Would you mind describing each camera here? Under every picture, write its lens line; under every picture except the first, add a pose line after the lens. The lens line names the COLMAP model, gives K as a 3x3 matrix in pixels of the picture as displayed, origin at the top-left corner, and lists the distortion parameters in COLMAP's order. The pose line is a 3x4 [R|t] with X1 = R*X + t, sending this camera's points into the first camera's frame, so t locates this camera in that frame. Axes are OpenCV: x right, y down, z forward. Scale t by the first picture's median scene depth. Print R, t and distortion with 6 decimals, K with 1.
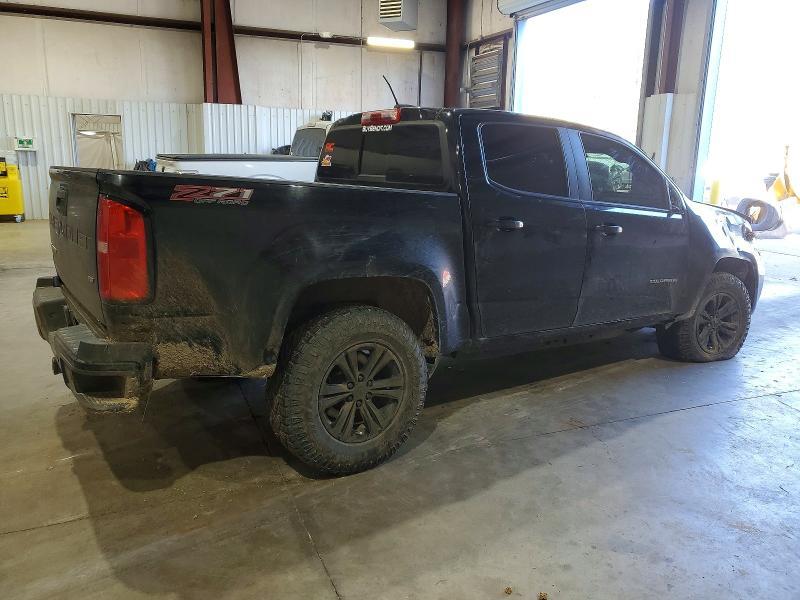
lens RADIAL K [[611.4, 0, 398.6], [0, 611.4, 284.5], [0, 0, 1]] dist [0.004139, 0.008079]
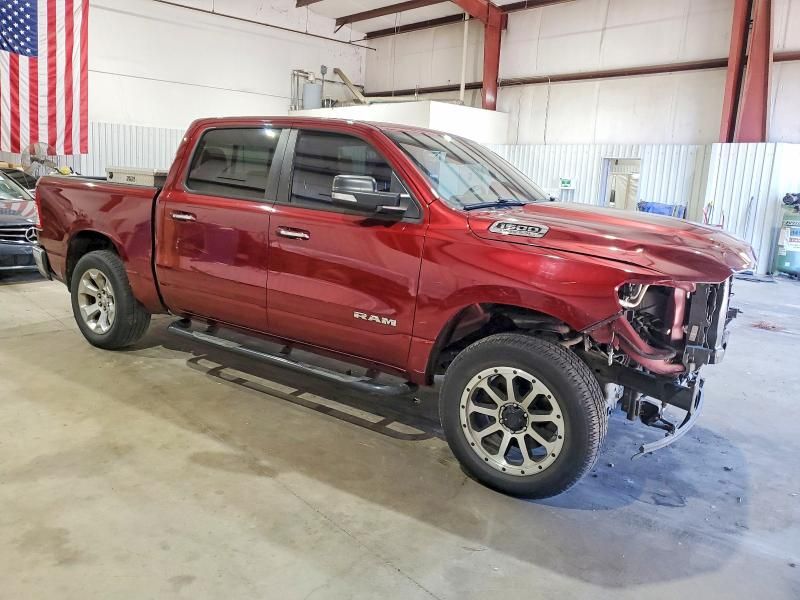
lens RADIAL K [[611.4, 0, 398.6], [0, 611.4, 284.5], [0, 0, 1]] dist [0.004139, 0.008079]
pose [[0.347143, 0.161997, -0.923715, 0.437959], [-0.234797, 0.968611, 0.081631, -0.051354], [0.907944, 0.188547, 0.374283, 0.260206]]
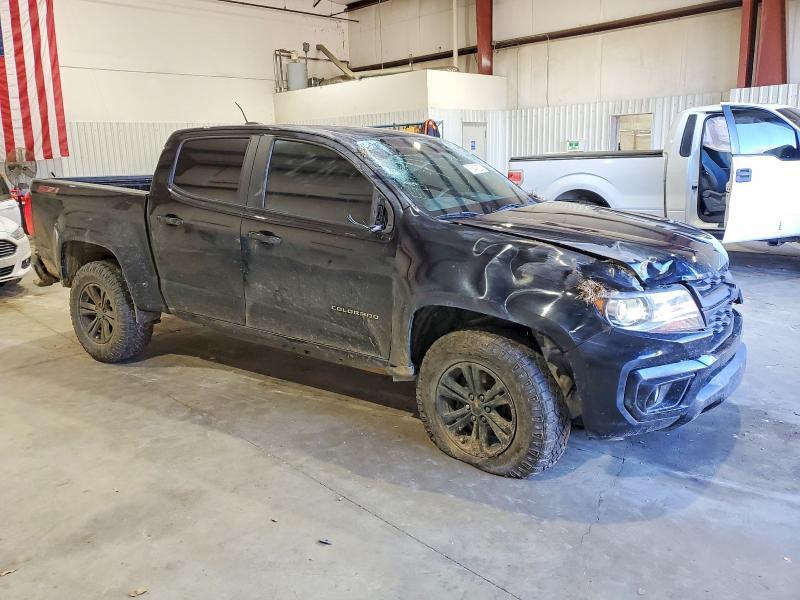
lens RADIAL K [[613.2, 0, 398.1], [0, 613.2, 290.2], [0, 0, 1]] dist [-0.006039, 0.030766]
pose [[0.376899, 0.171390, -0.910260, 0.382606], [-0.152048, 0.980849, 0.121724, -0.045702], [0.913689, 0.092526, 0.395741, 0.237041]]
